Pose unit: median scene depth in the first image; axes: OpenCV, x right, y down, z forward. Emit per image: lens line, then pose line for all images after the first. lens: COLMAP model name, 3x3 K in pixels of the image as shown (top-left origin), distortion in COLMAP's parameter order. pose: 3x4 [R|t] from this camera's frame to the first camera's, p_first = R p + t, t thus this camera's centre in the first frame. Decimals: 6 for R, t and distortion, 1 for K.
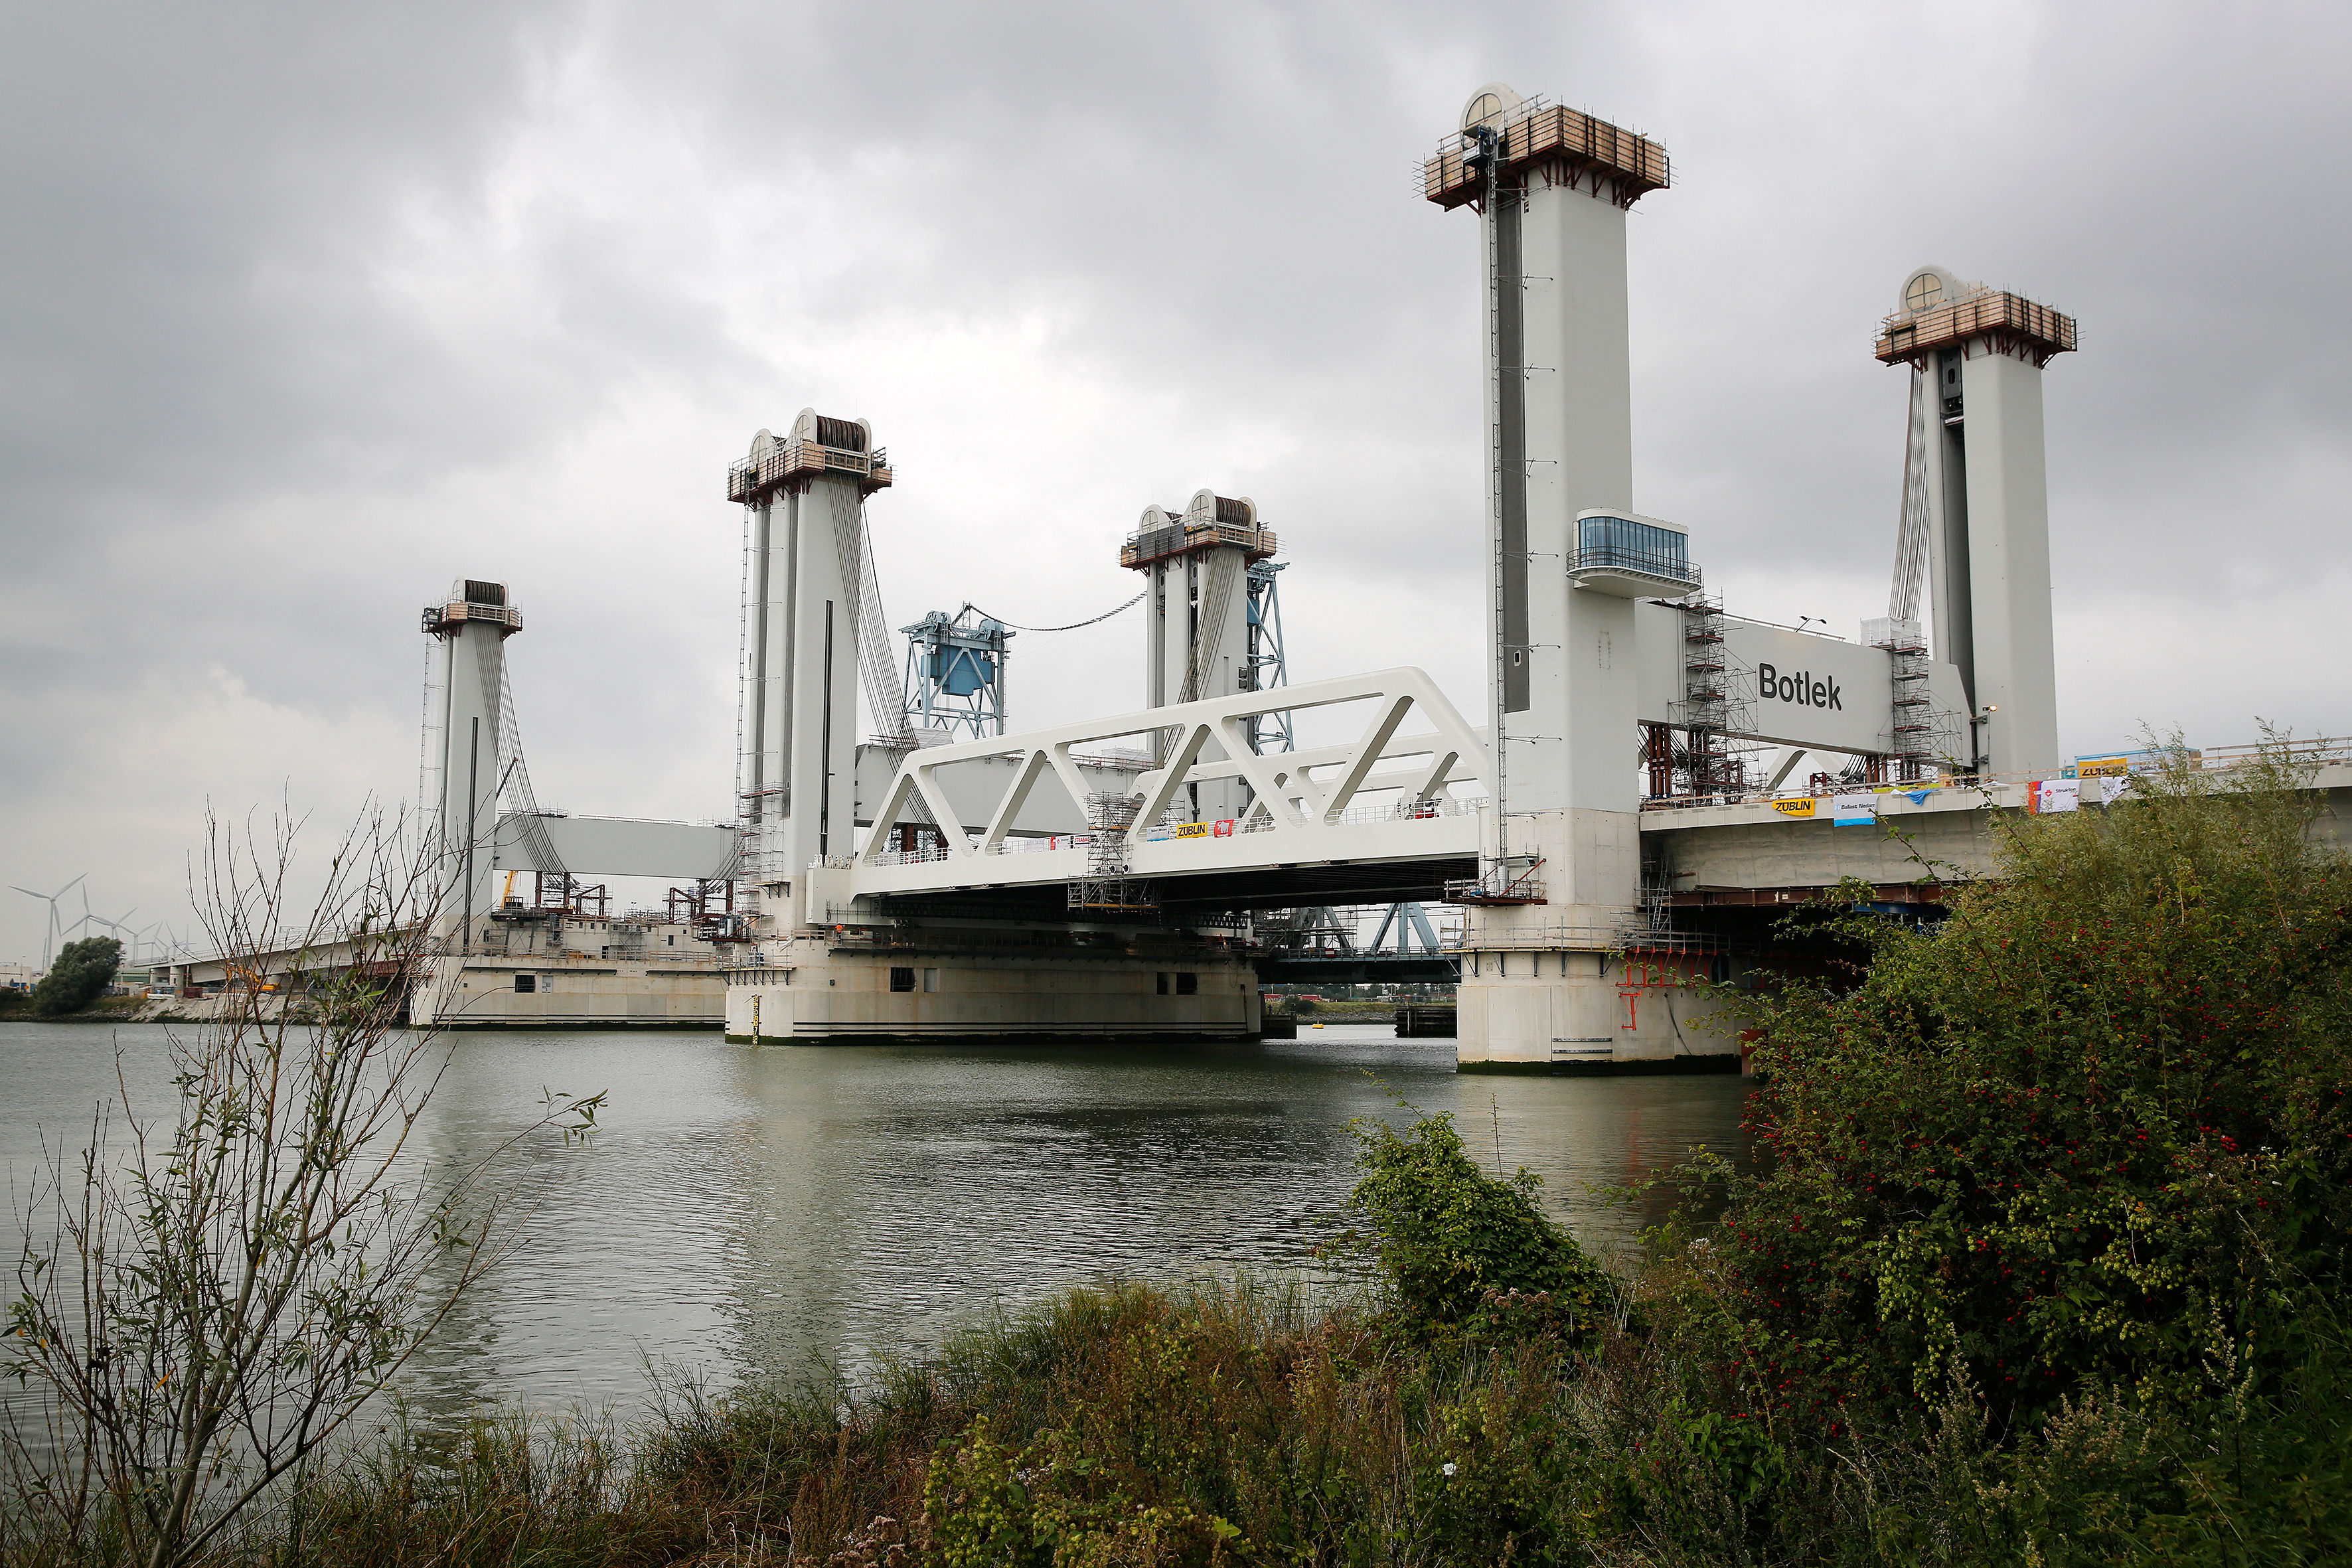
lens RADIAL K [[2036.1, 0, 1176.0], [0, 2036.1, 784.0], [0, 0, 1]] dist [-0.036407, 0.004456]
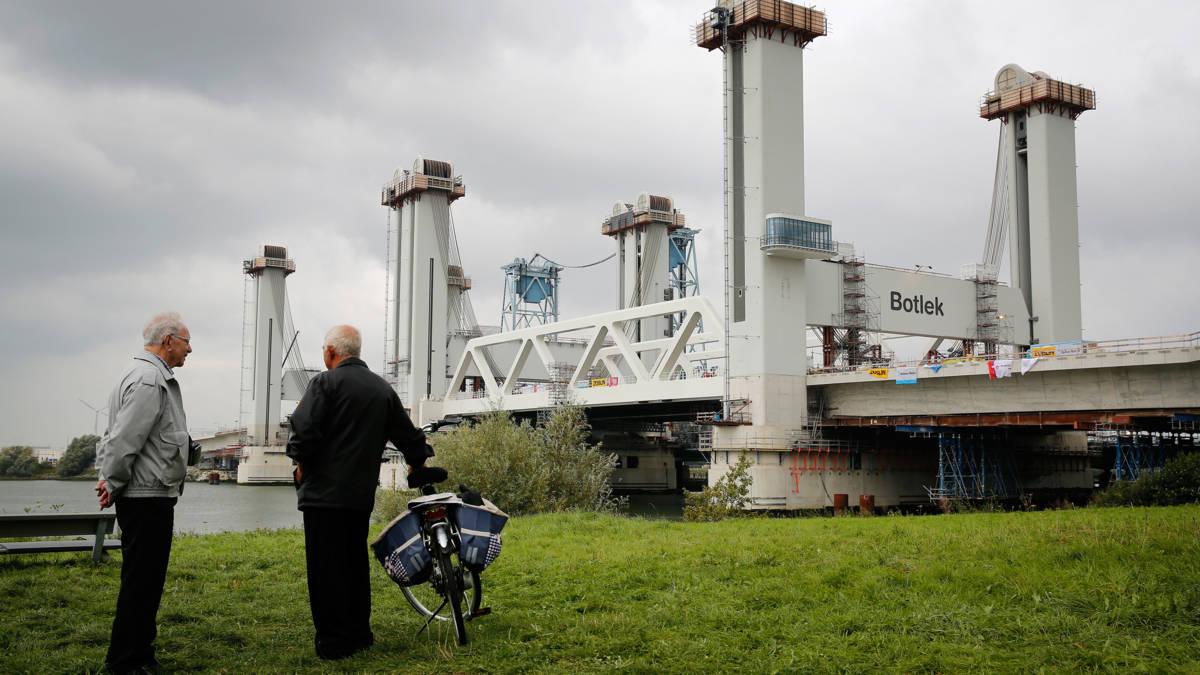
lens RADIAL K [[1151.2, 0, 601.9], [0, 1151.2, 346.5], [0, 0, 1]] dist [0.001100, 0.032626]
pose [[0.994886, -0.008475, -0.100647, 0.116975], [0.008823, 0.999957, 0.003010, -0.013529], [0.100617, -0.003883, 0.994918, -0.051262]]
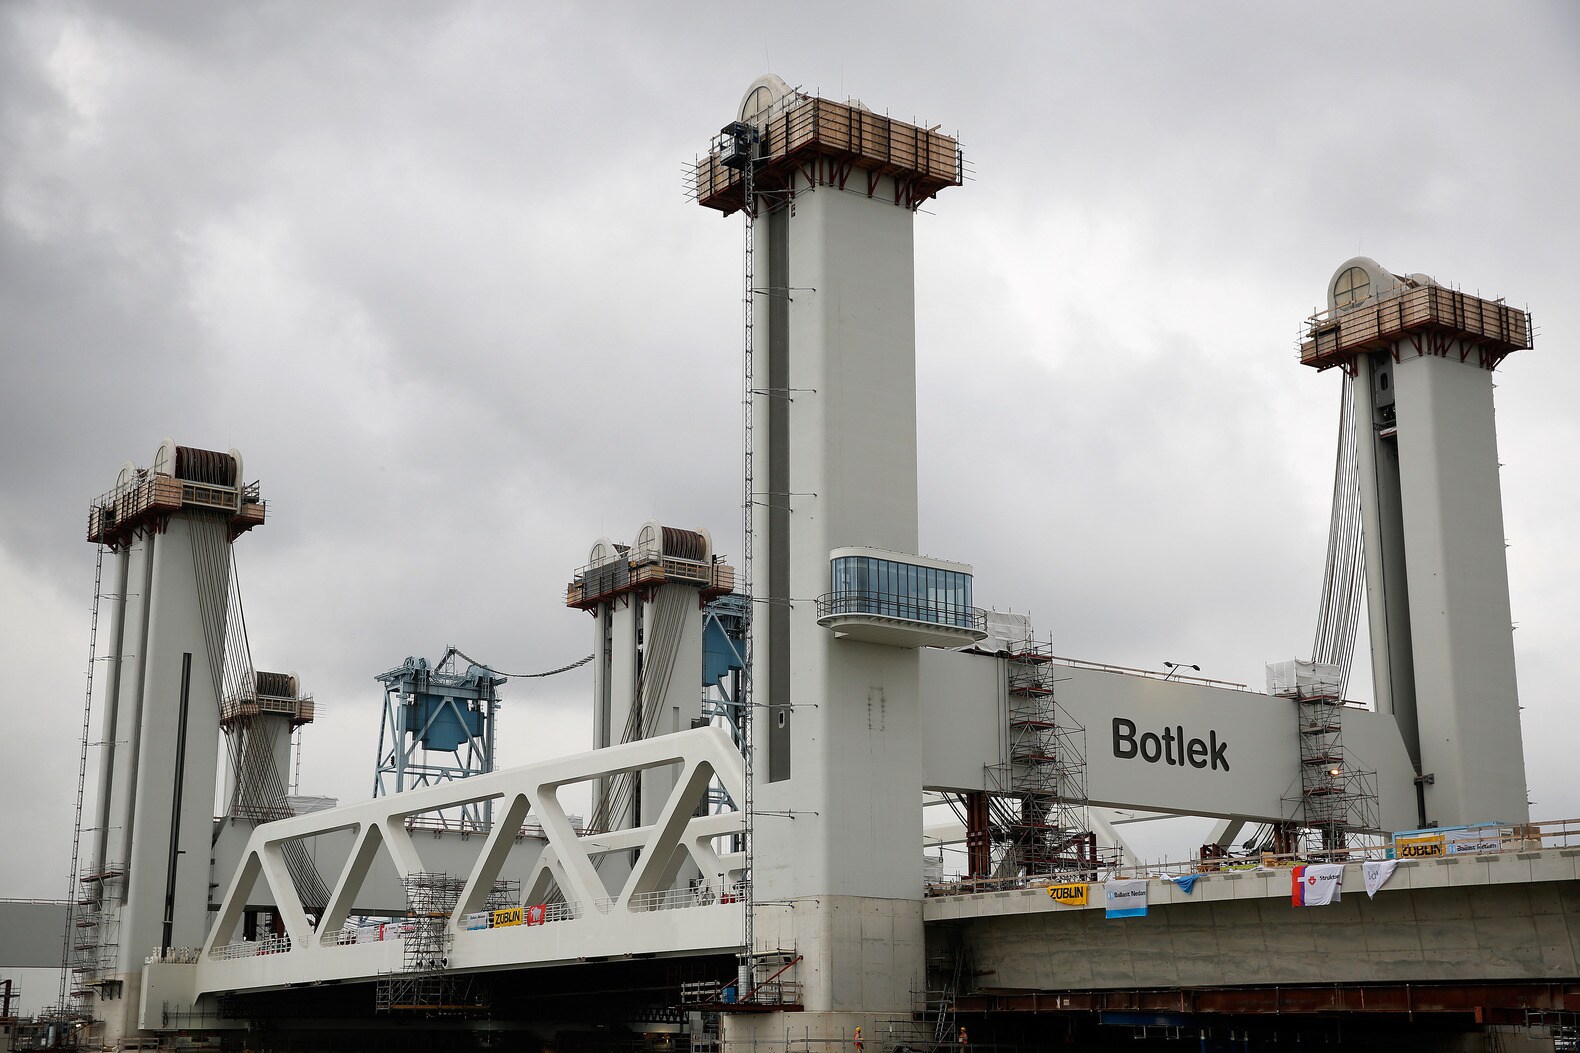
lens RADIAL K [[2256.7, 0, 790.0], [0, 2256.7, 526.5], [0, 0, 1]] dist [0.113666, 0.115940]
pose [[0.999171, -0.015811, -0.037503, 0.165775], [0.010597, 0.990742, -0.135346, -0.010008], [0.039295, 0.134836, 0.990088, 0.027818]]
